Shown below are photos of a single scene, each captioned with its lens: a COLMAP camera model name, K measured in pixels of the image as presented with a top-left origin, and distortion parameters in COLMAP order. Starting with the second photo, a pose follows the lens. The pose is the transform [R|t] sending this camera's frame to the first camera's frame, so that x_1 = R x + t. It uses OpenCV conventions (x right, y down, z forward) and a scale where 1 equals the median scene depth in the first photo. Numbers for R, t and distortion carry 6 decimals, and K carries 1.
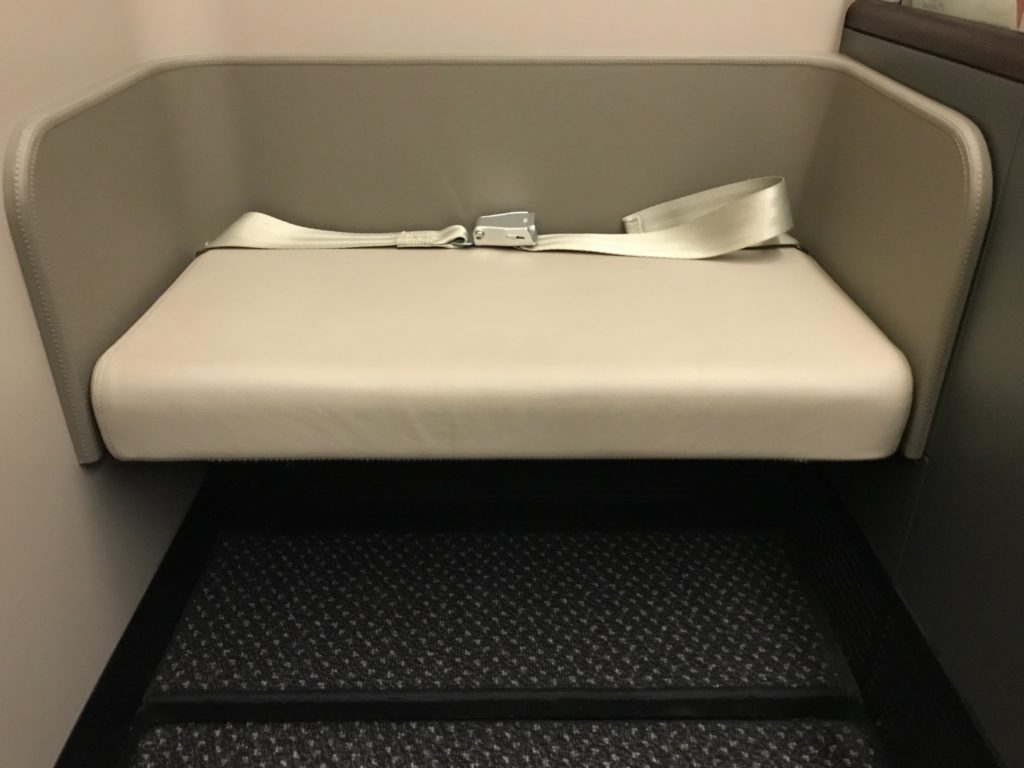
lens RADIAL K [[856.0, 0, 512.0], [0, 856.0, 384.0], [0, 0, 1]] dist [0.036392, -0.001595]
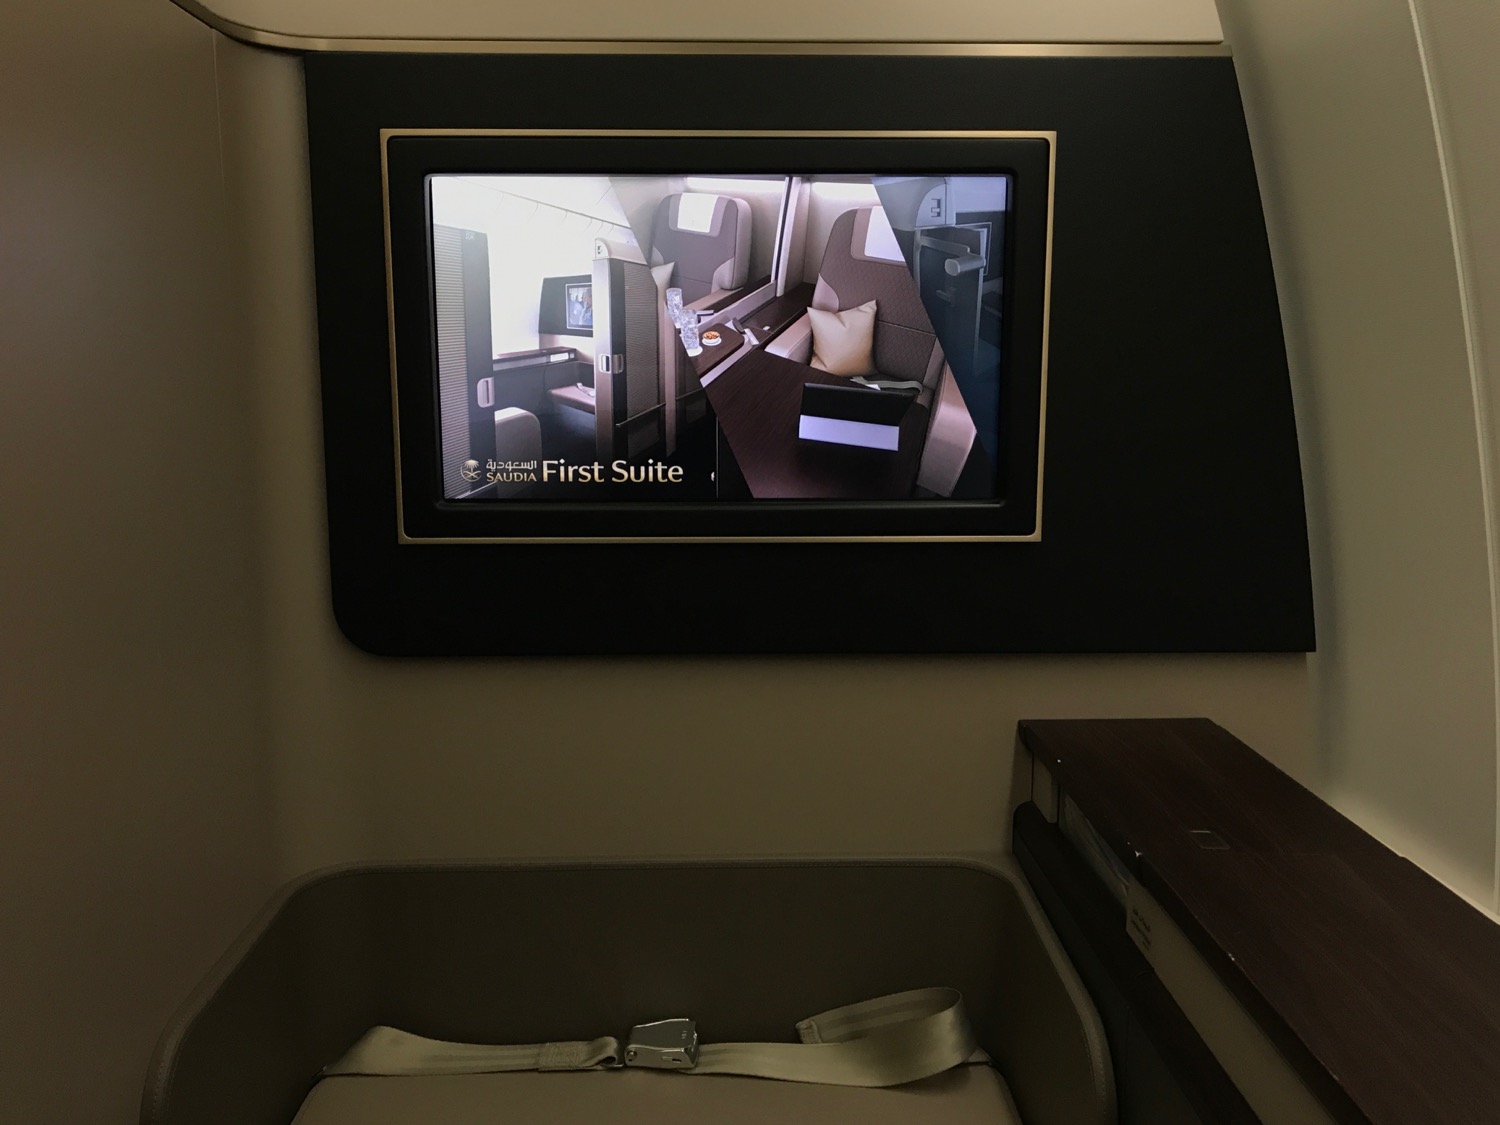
lens RADIAL K [[1232.8, 0, 750.0], [0, 1232.8, 562.5], [0, 0, 1]] dist [-0.005436, -0.003253]
pose [[0.999946, -0.005916, 0.008561, 0.076731], [0.008501, 0.938929, -0.344006, -0.212677], [-0.006003, 0.344060, 0.938929, -0.377580]]
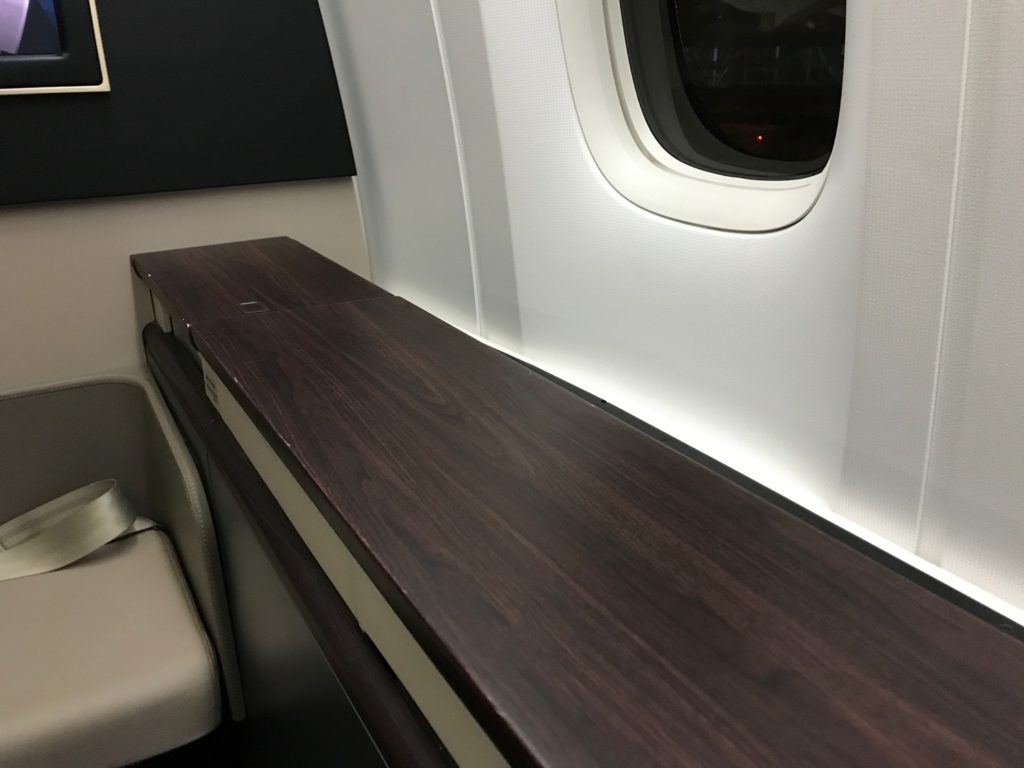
lens RADIAL K [[841.6, 0, 512.0], [0, 841.6, 384.0], [0, 0, 1]] dist [-0.005436, -0.003253]
pose [[0.866968, -0.195490, 0.458421, 0.272102], [0.256523, 0.963687, -0.074180, -0.141161], [-0.427273, 0.181907, 0.885634, -0.214636]]
